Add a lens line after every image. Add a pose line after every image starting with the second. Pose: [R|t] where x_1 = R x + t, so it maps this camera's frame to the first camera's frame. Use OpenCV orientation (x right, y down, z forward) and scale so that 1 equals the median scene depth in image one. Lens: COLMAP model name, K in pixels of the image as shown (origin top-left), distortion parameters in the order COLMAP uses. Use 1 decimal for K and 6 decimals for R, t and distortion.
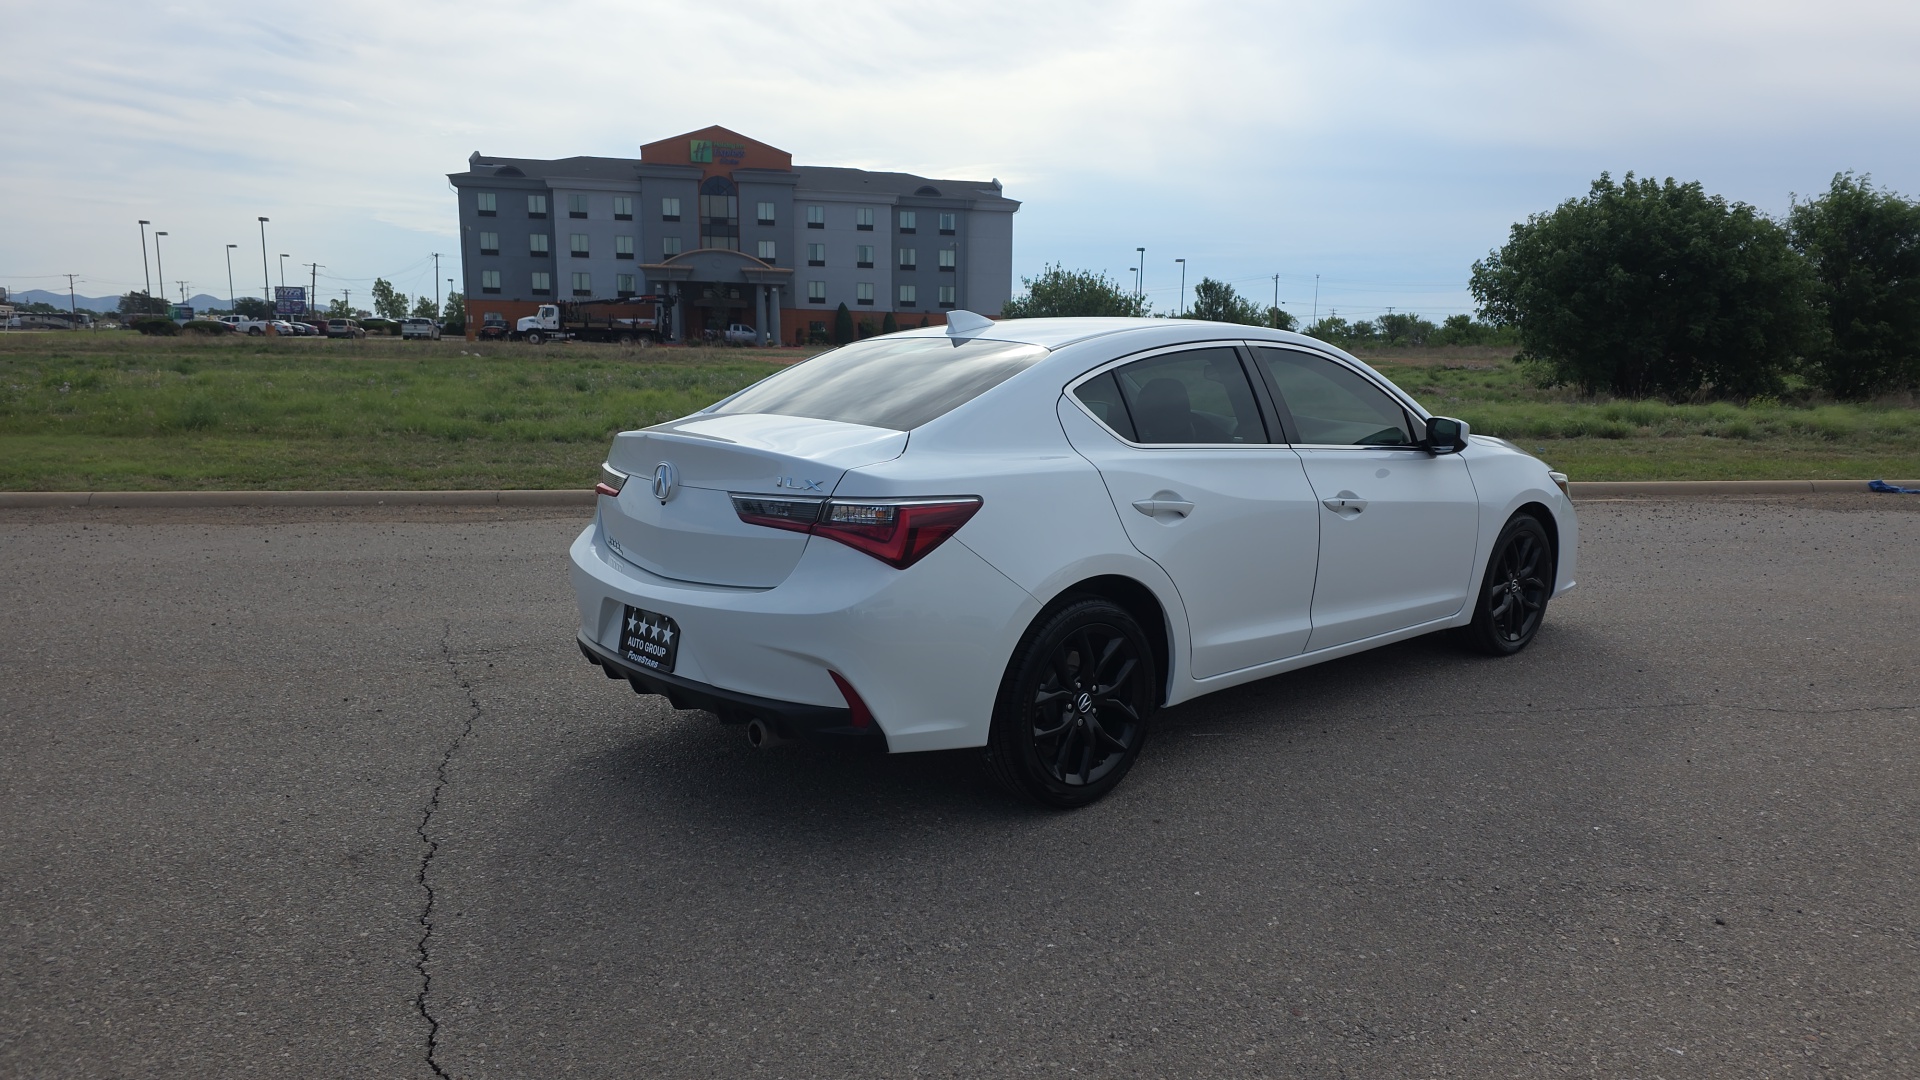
lens RADIAL K [[1335.9, 0, 992.1], [0, 1335.9, 607.7], [0, 0, 1]] dist [0.058021, -0.071597]
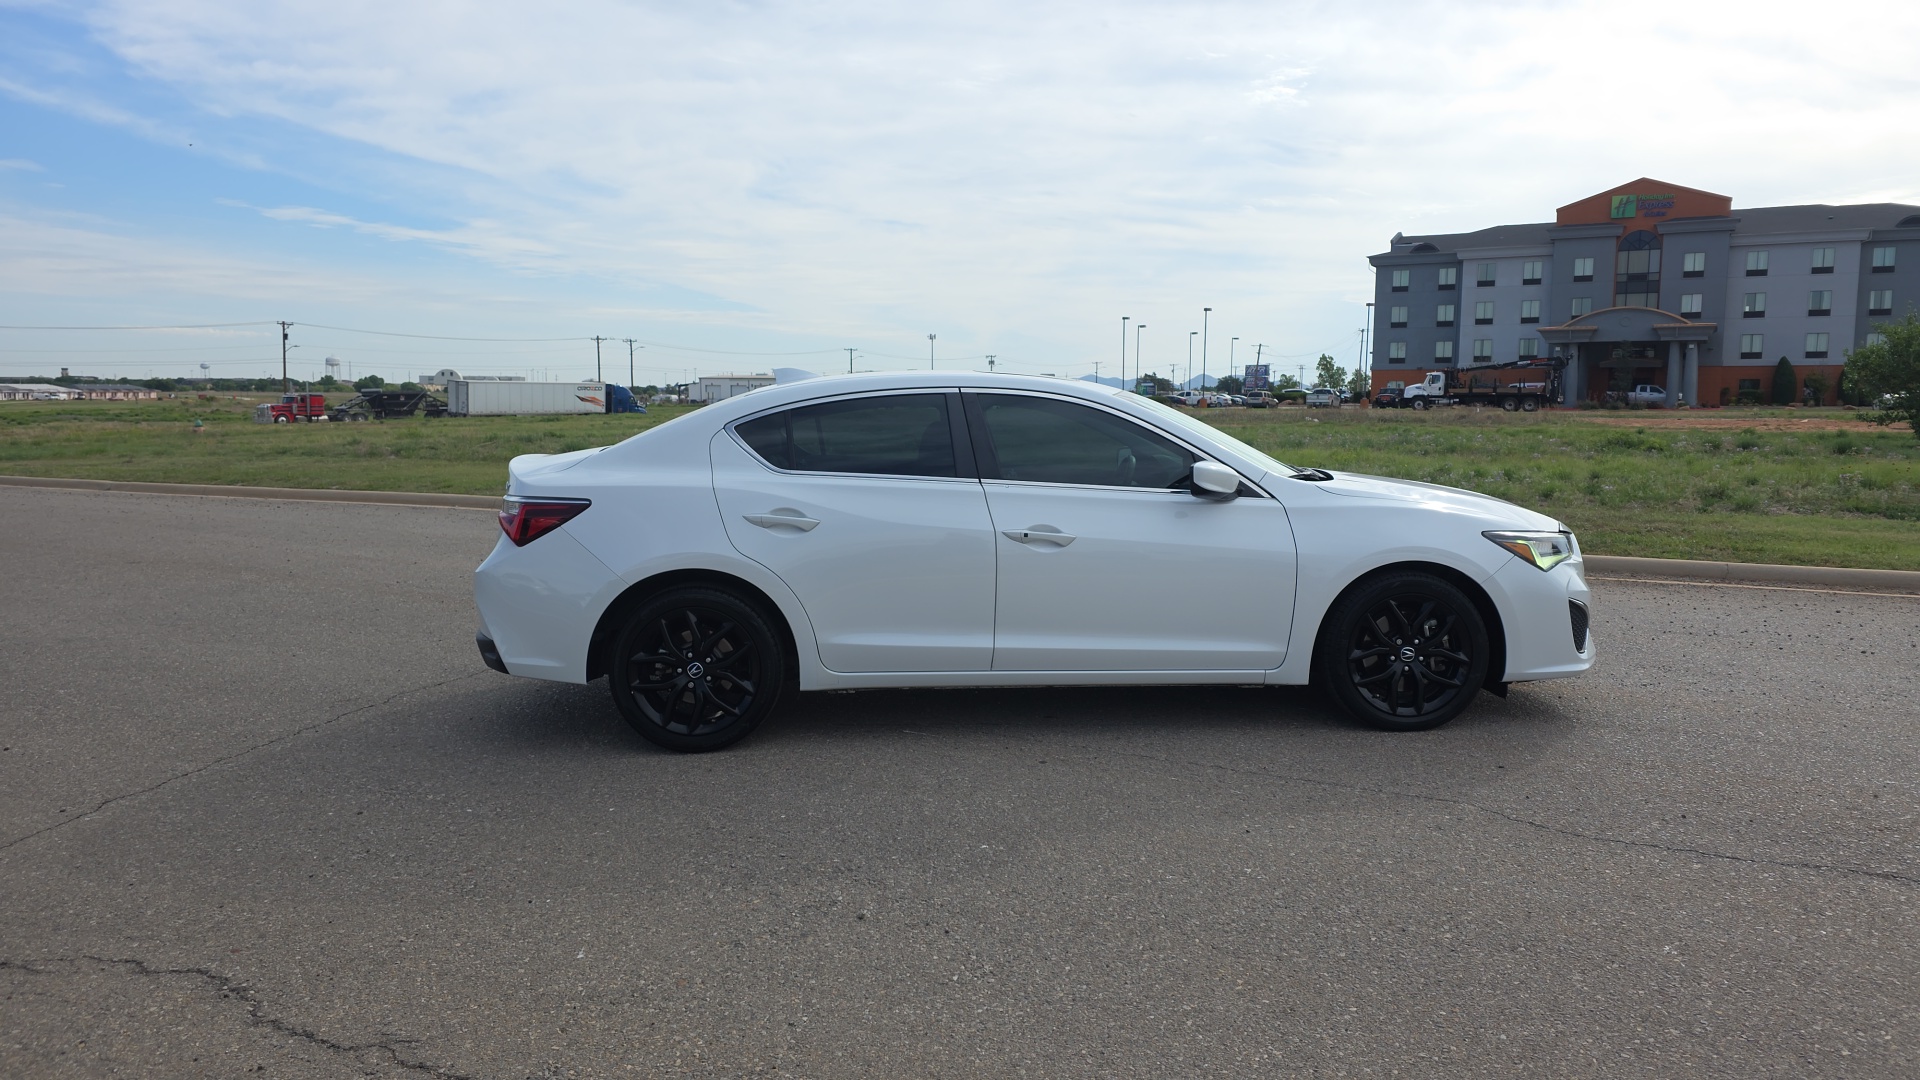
lens RADIAL K [[1375.1, 0, 1028.9], [0, 1375.1, 541.8], [0, 0, 1]] dist [0.066418, -0.077296]
pose [[0.750147, 0.050608, -0.659331, 0.129465], [-0.116553, 0.991576, -0.056496, -0.001359], [0.650918, 0.119227, 0.749727, 0.022813]]
